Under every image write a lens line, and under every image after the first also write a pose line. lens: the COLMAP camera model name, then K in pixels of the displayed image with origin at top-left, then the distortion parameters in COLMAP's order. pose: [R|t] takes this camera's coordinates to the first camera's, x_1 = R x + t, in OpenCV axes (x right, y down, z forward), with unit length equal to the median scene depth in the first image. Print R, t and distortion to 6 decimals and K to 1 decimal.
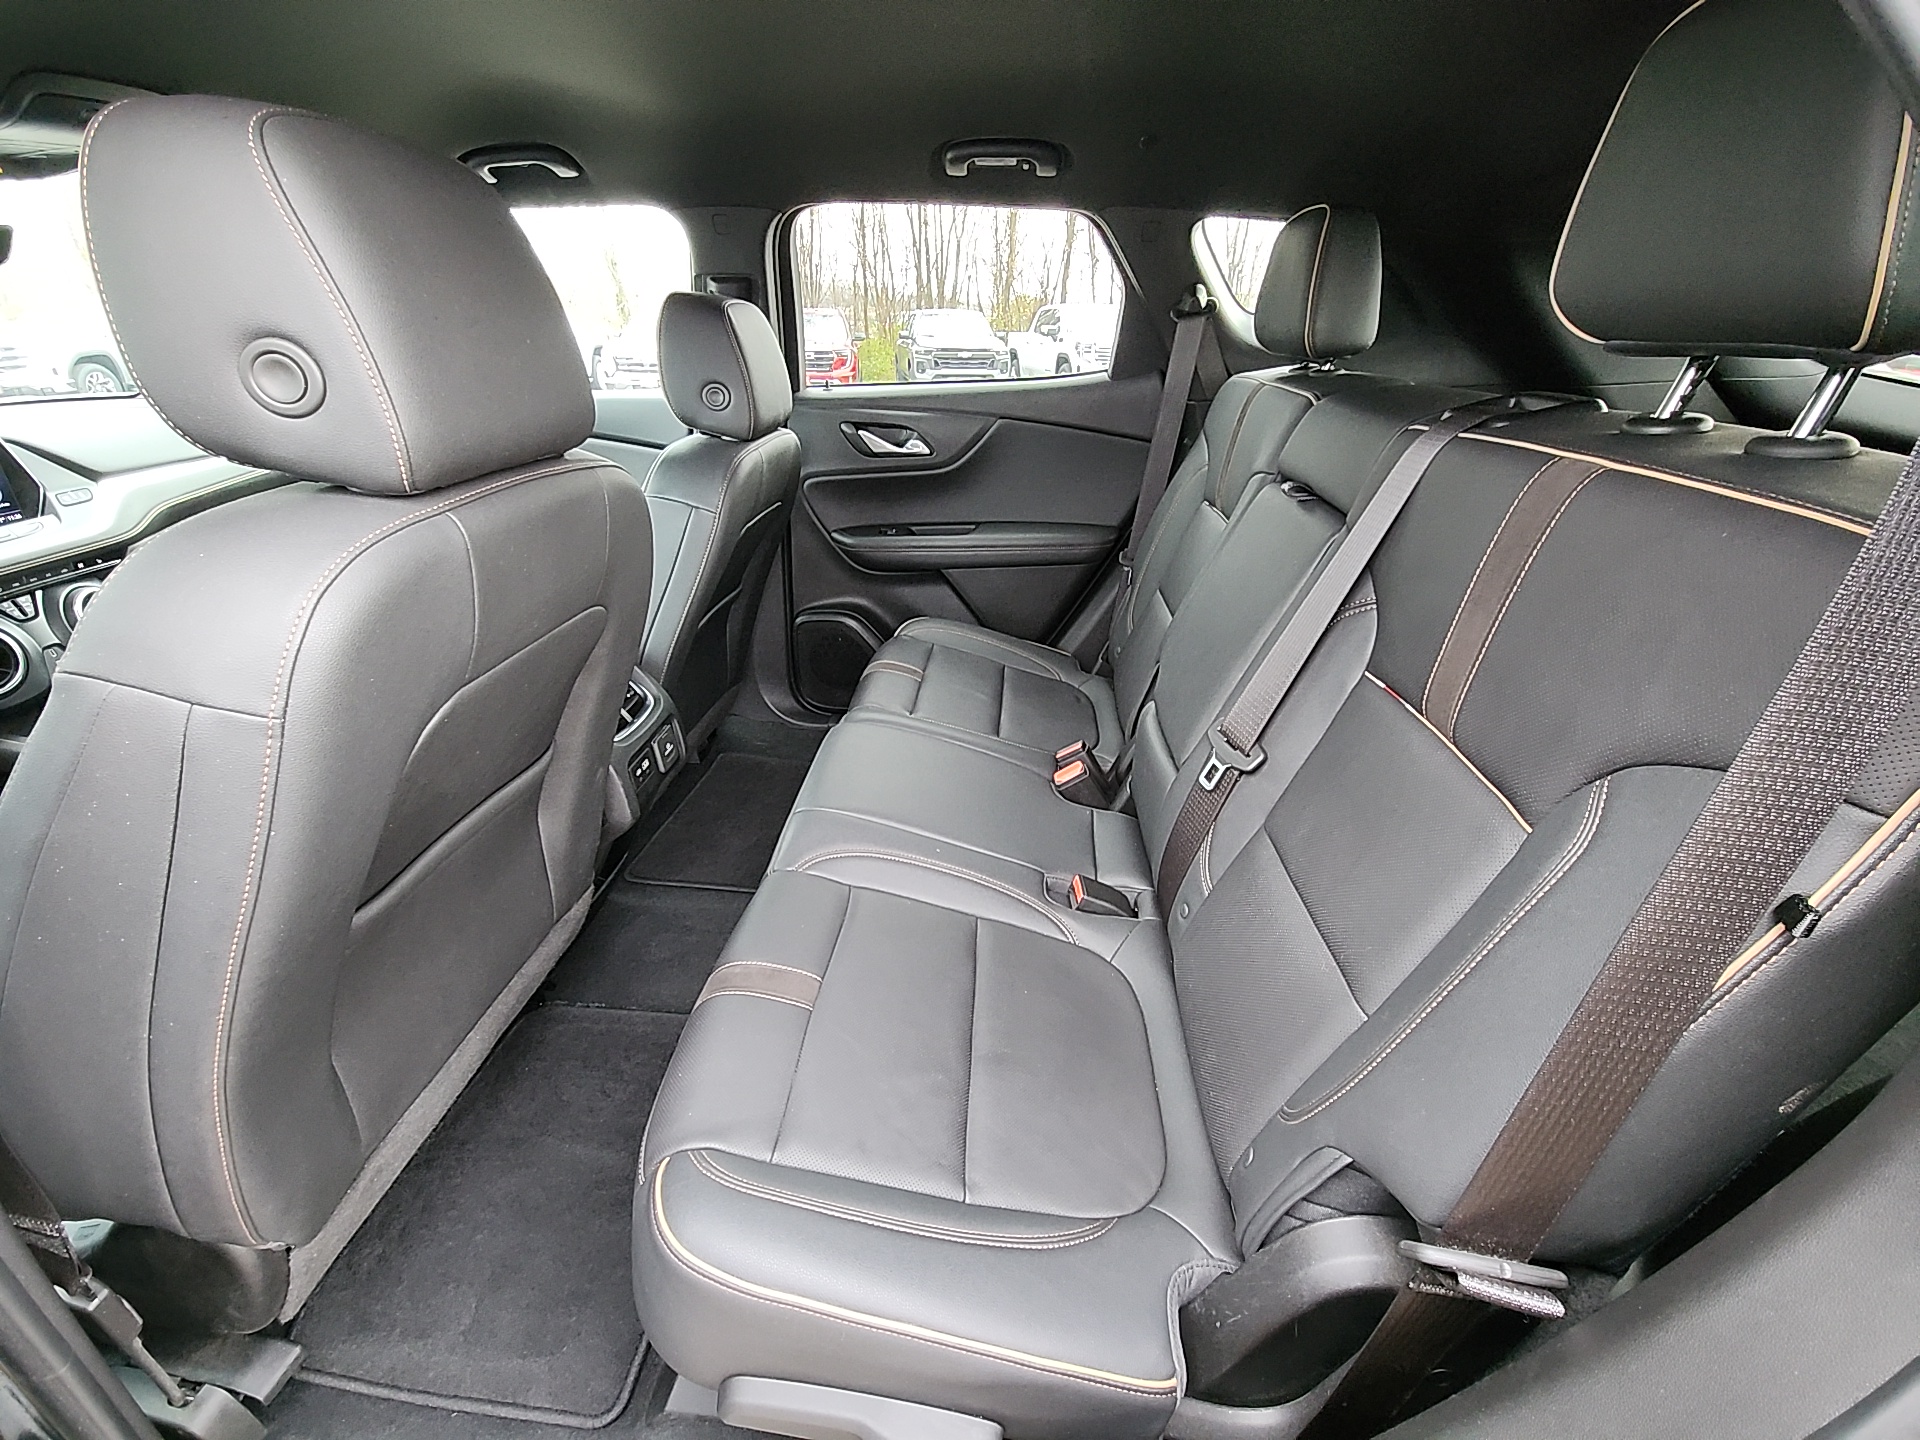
lens RADIAL K [[774.2, 0, 942.2], [0, 774.2, 703.1], [0, 0, 1]] dist [0.015385, -0.012607]
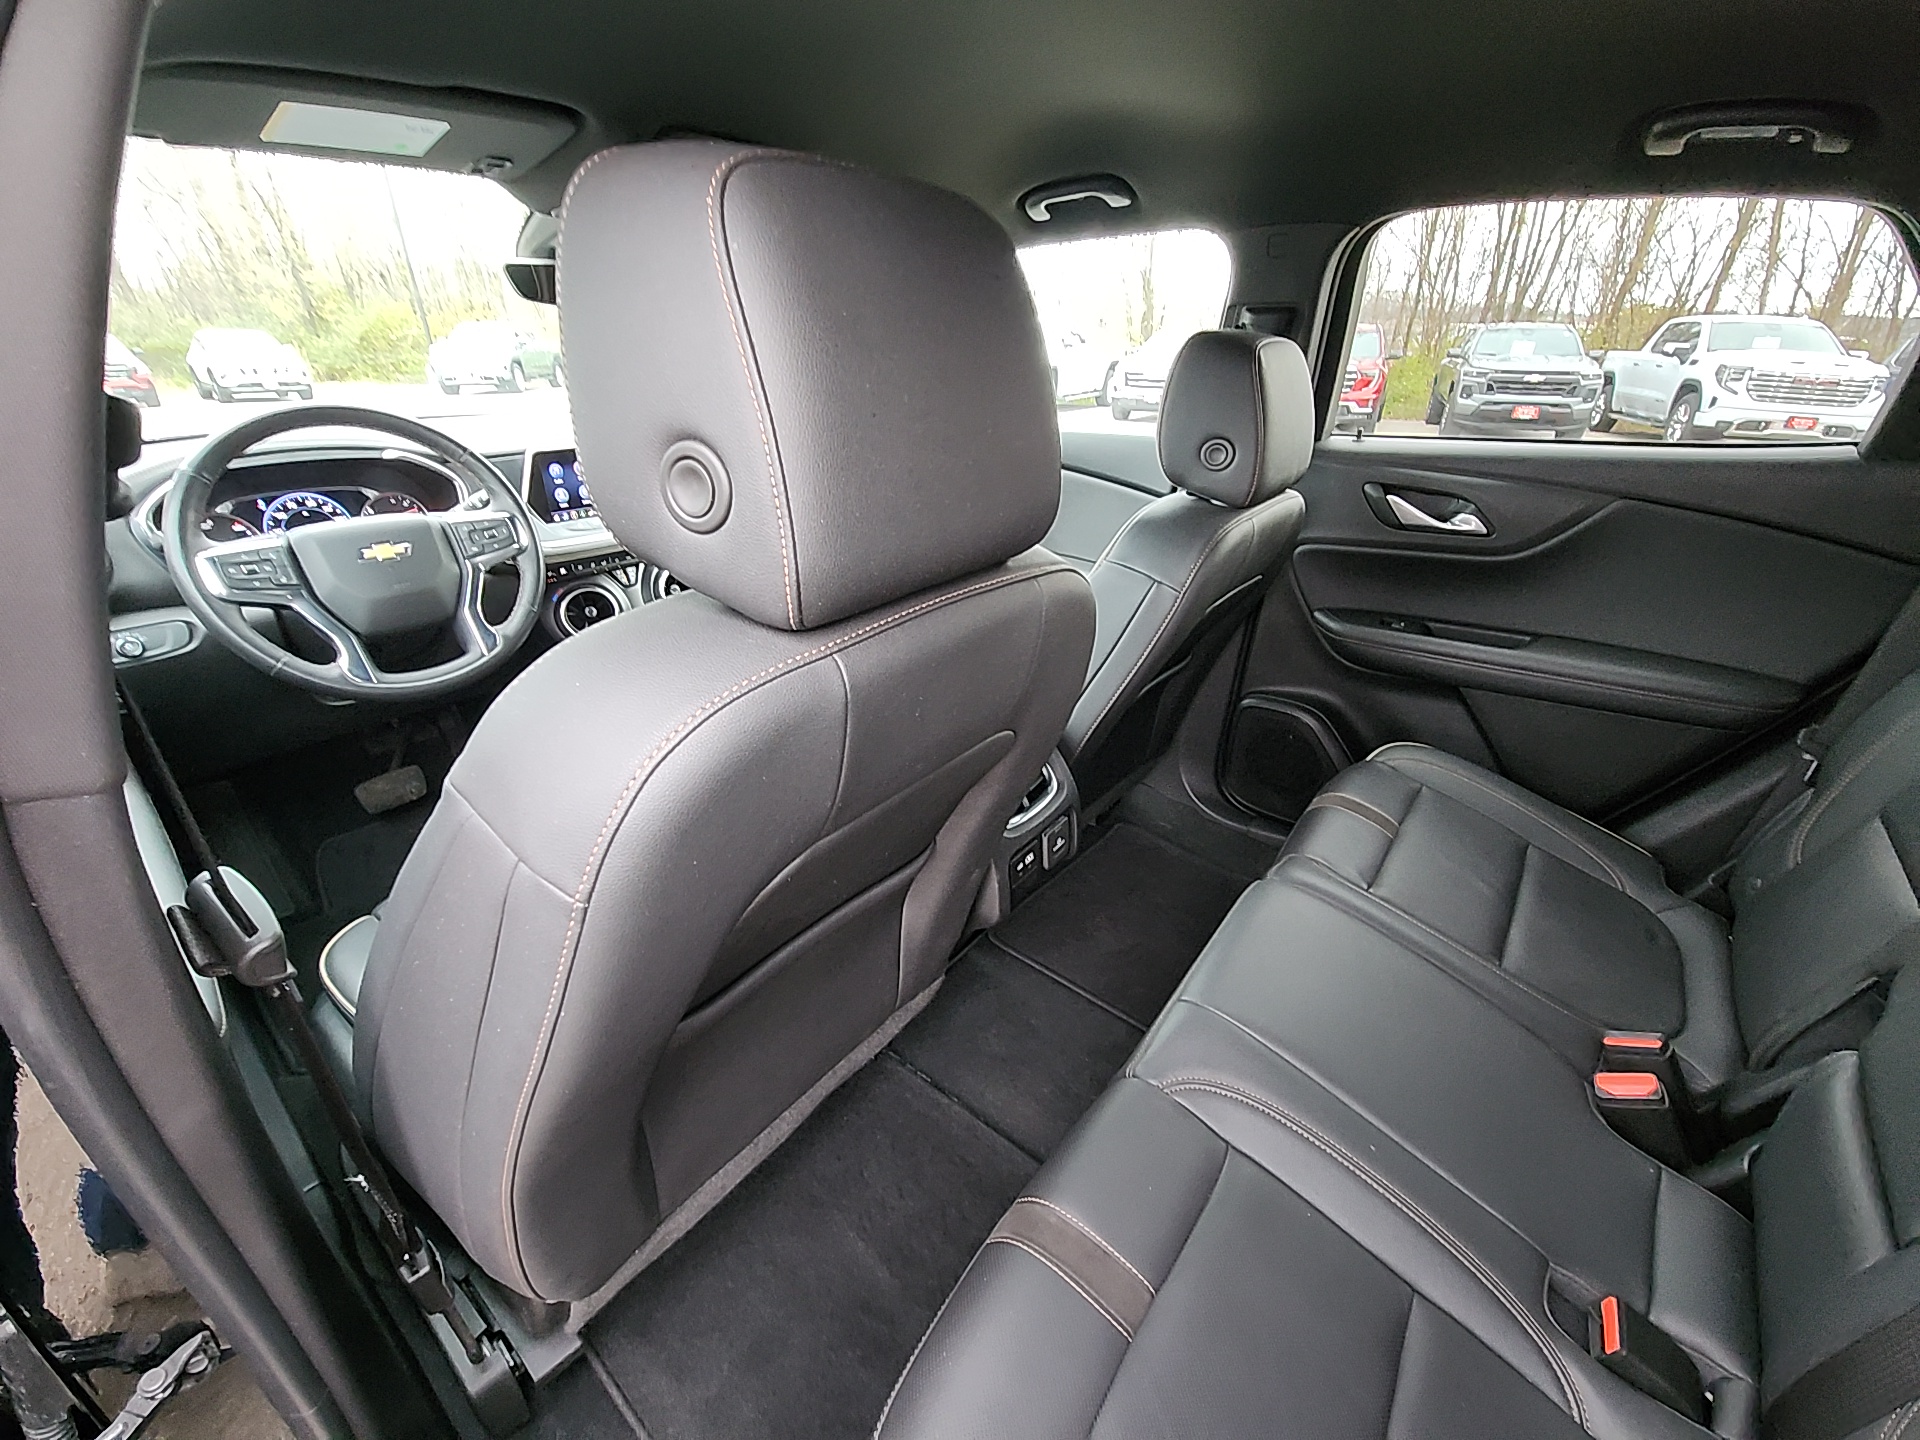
lens RADIAL K [[767.2, 0, 944.1], [0, 767.2, 702.4], [0, 0, 1]] dist [-0.000331, 0.000024]
pose [[0.833267, 0.237029, -0.499483, -0.048974], [-0.242707, 0.968555, 0.054727, -0.088698], [0.496748, 0.075626, 0.864593, 0.129268]]
